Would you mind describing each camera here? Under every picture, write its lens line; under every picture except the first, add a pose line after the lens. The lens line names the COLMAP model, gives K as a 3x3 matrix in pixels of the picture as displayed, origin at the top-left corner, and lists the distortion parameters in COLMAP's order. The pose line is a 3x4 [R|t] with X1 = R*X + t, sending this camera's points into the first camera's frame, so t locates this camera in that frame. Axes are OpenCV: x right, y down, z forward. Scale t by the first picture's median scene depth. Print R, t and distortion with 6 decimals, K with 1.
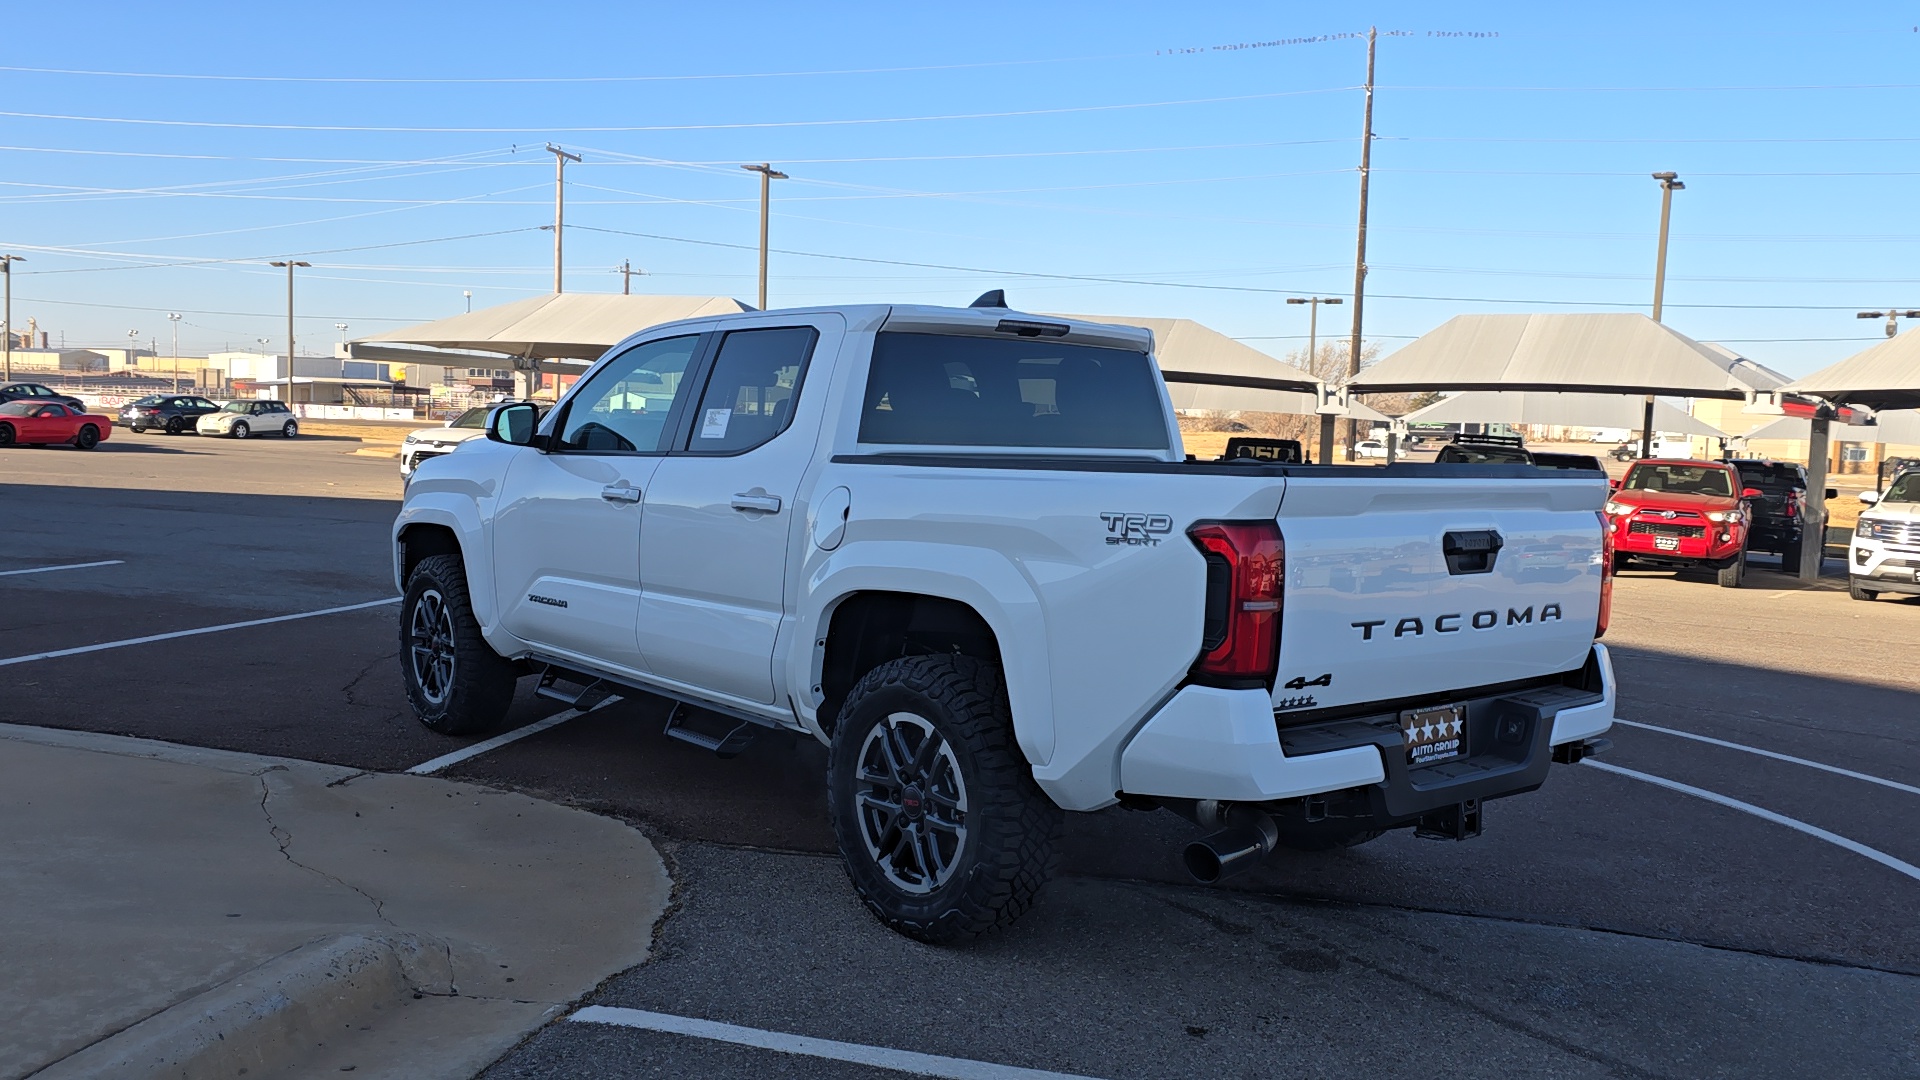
lens RADIAL K [[1604.9, 0, 966.6], [0, 1604.9, 612.6], [0, 0, 1]] dist [-0.010949, 0.030101]
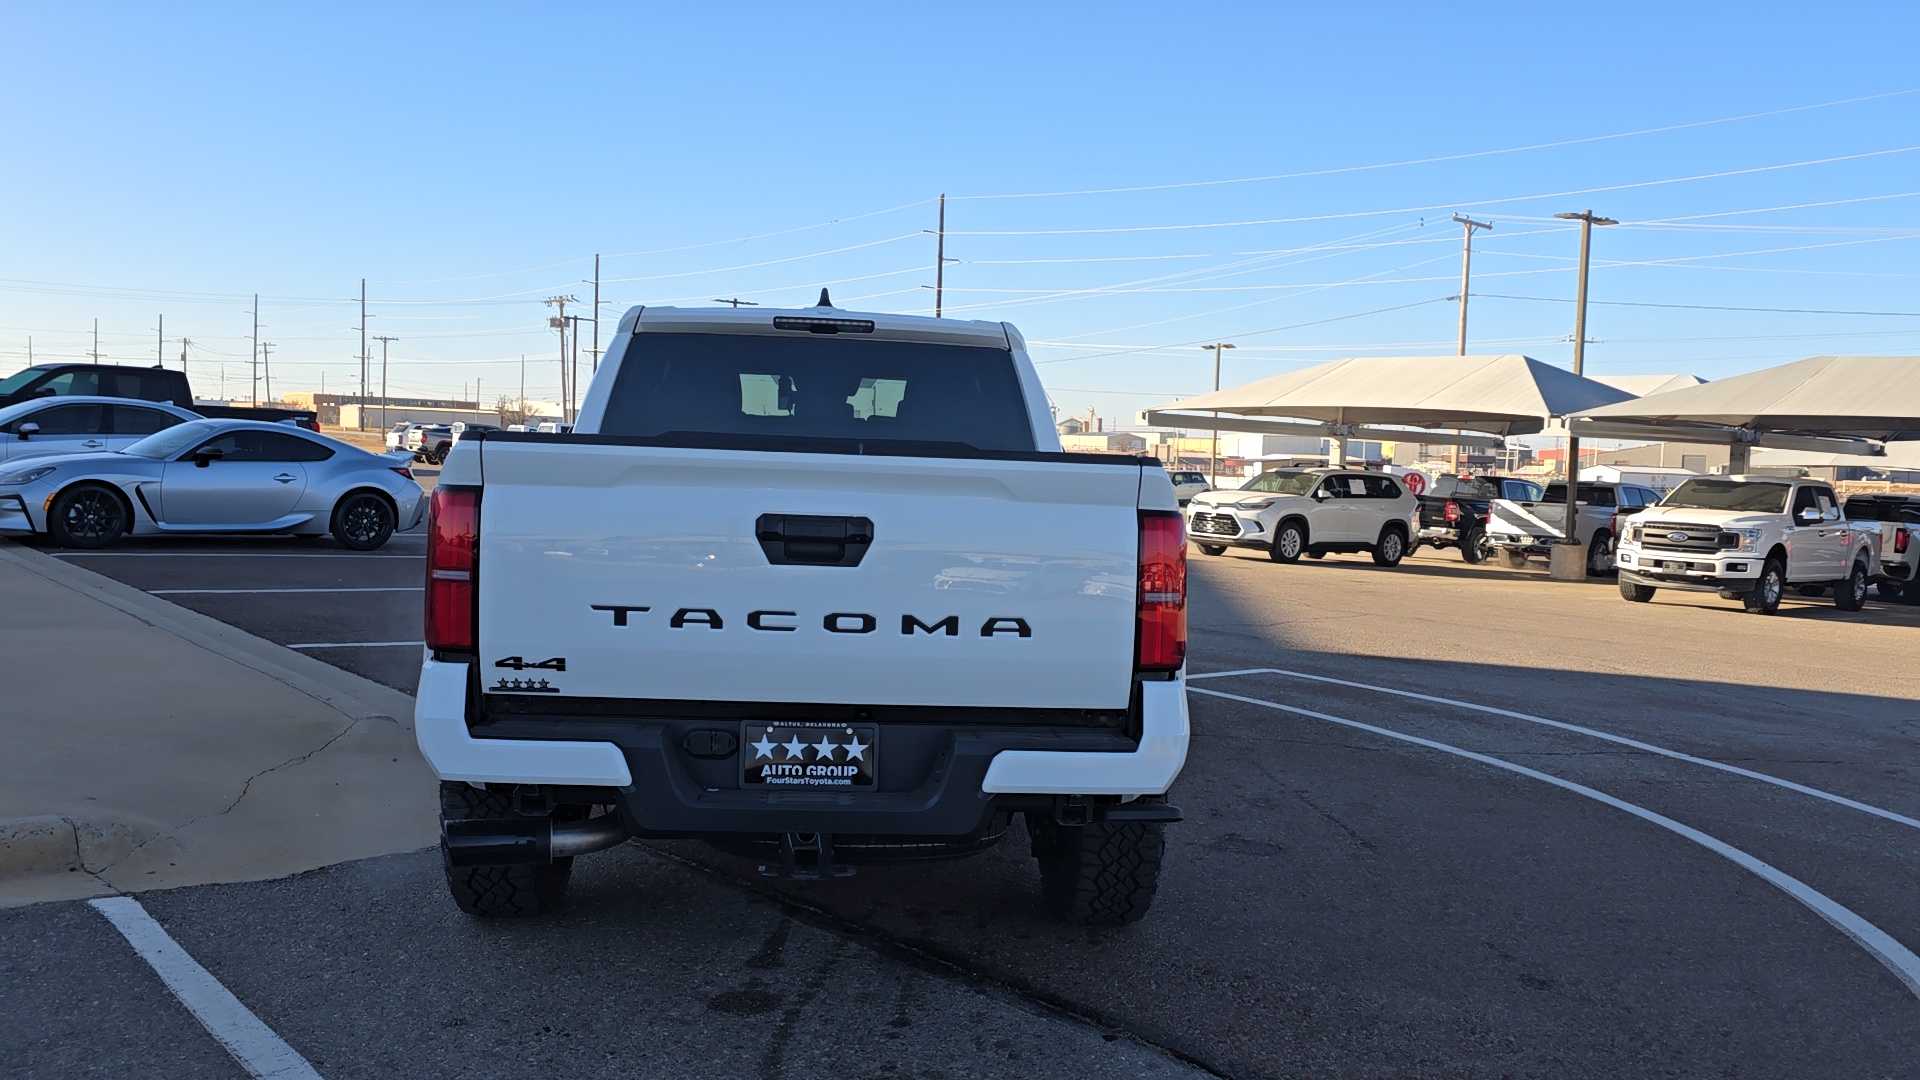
lens RADIAL K [[1604.9, 0, 987.9], [0, 1604.9, 631.3], [0, 0, 1]] dist [-0.010949, 0.030101]
pose [[0.811314, 0.057278, -0.581798, 0.162654], [-0.079937, 0.996711, -0.013347, 0.002646], [0.579120, 0.057336, 0.813224, 0.067212]]
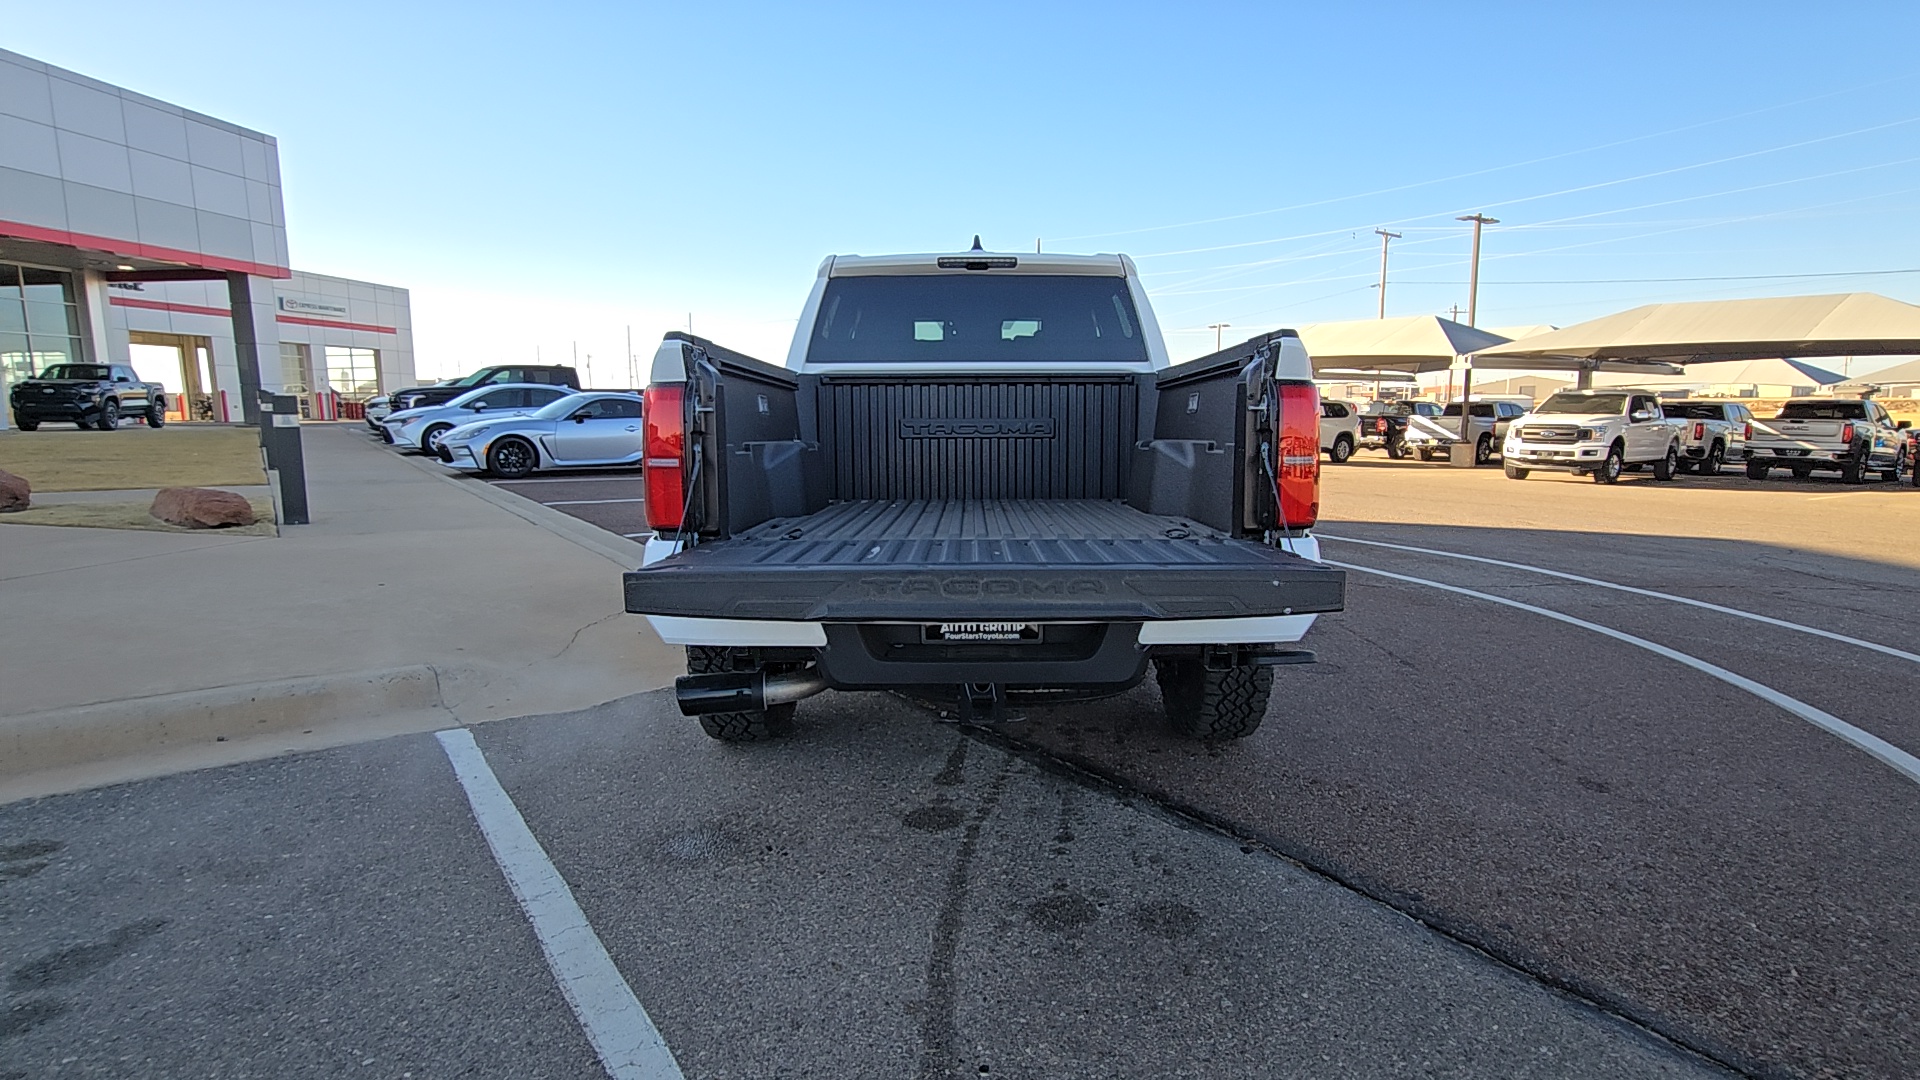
lens RADIAL K [[965.6, 0, 986.5], [0, 965.6, 591.6], [0, 0, 1]] dist [-0.001516, 0.001122]
pose [[0.758247, 0.082484, -0.646729, 0.126276], [-0.048727, 0.996360, 0.069947, 0.004004], [0.650145, -0.021524, 0.759506, 0.105544]]
